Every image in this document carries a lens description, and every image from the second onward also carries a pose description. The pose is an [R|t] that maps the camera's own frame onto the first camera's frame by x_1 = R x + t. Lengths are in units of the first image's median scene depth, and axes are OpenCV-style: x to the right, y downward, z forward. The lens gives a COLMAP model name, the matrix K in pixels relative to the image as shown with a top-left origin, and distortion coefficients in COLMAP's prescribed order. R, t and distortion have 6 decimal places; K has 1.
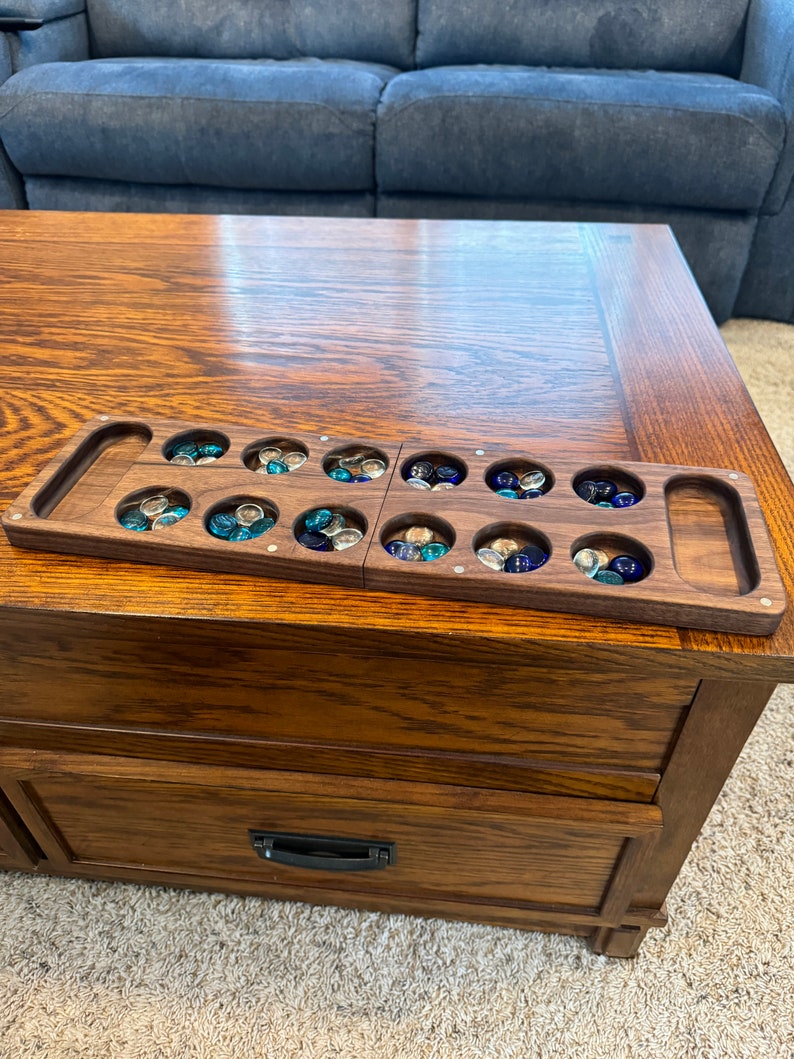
lens RADIAL K [[764.7, 0, 397.0], [0, 764.7, 529.5], [0, 0, 1]] dist [0.001291, -0.024250]
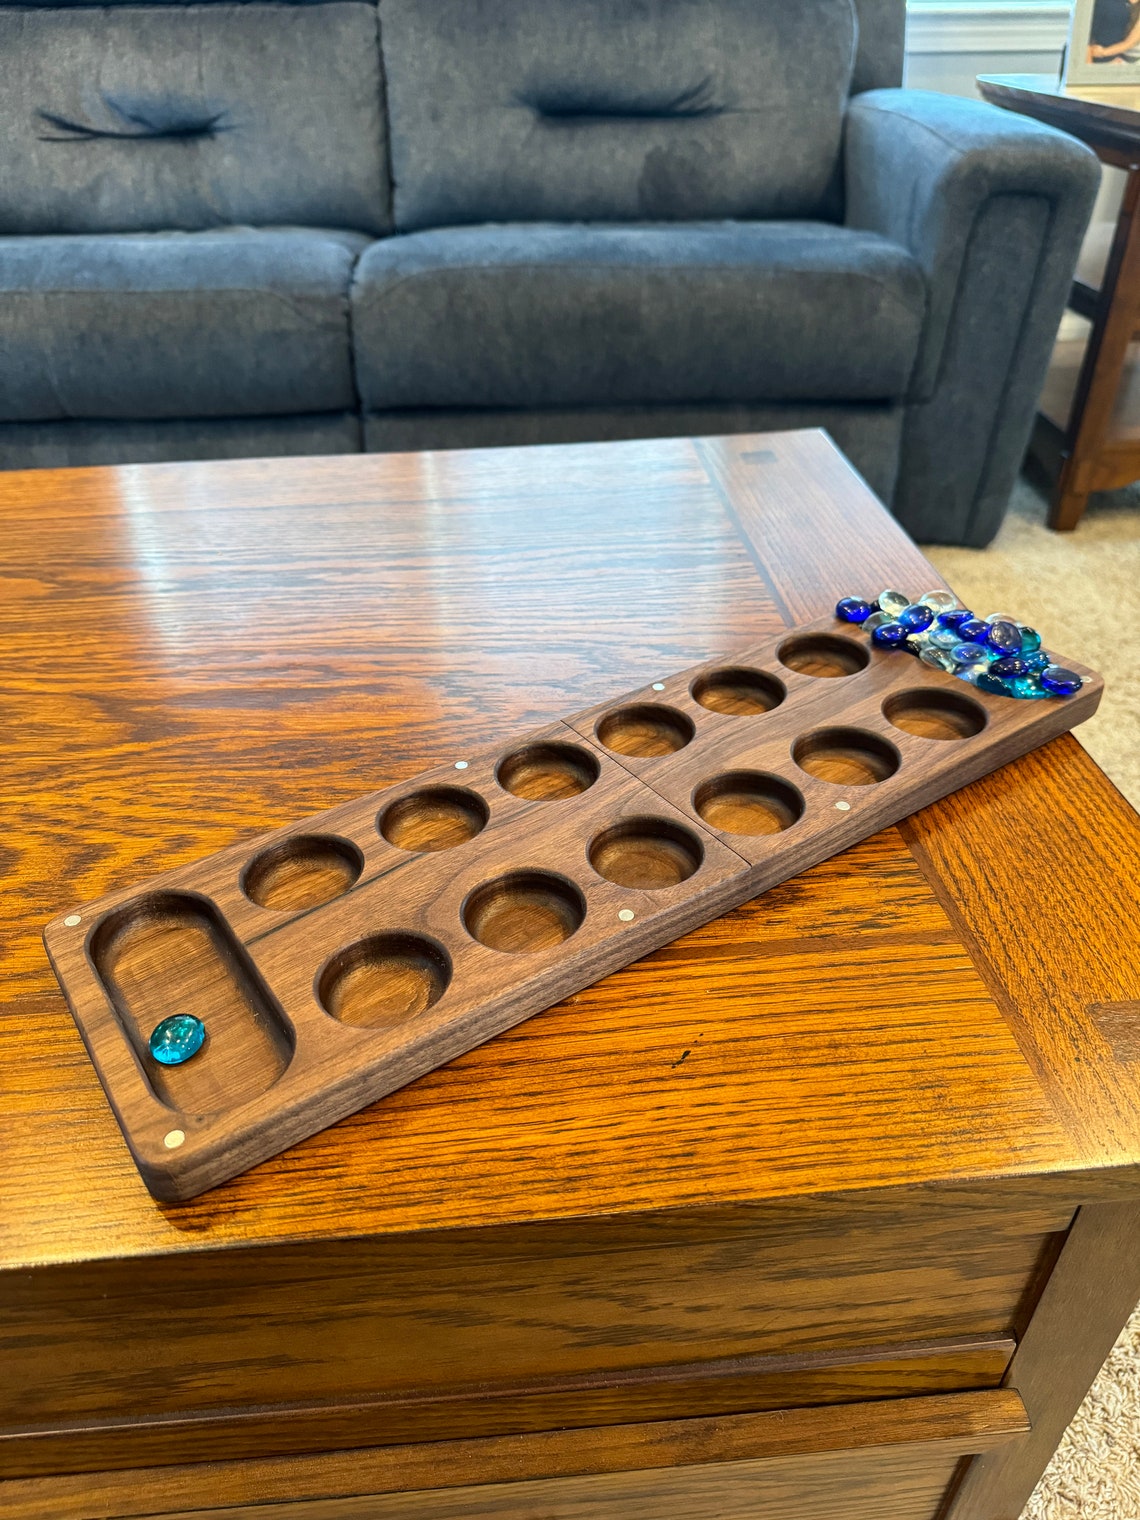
lens RADIAL K [[1097.6, 0, 570.0], [0, 1097.6, 760.0], [0, 0, 1]] dist [0.001291, -0.024250]
pose [[0.983058, -0.112800, 0.144475, -0.043613], [0.126476, 0.987948, -0.089233, -0.061741], [-0.132669, 0.105994, 0.985477, 0.124241]]
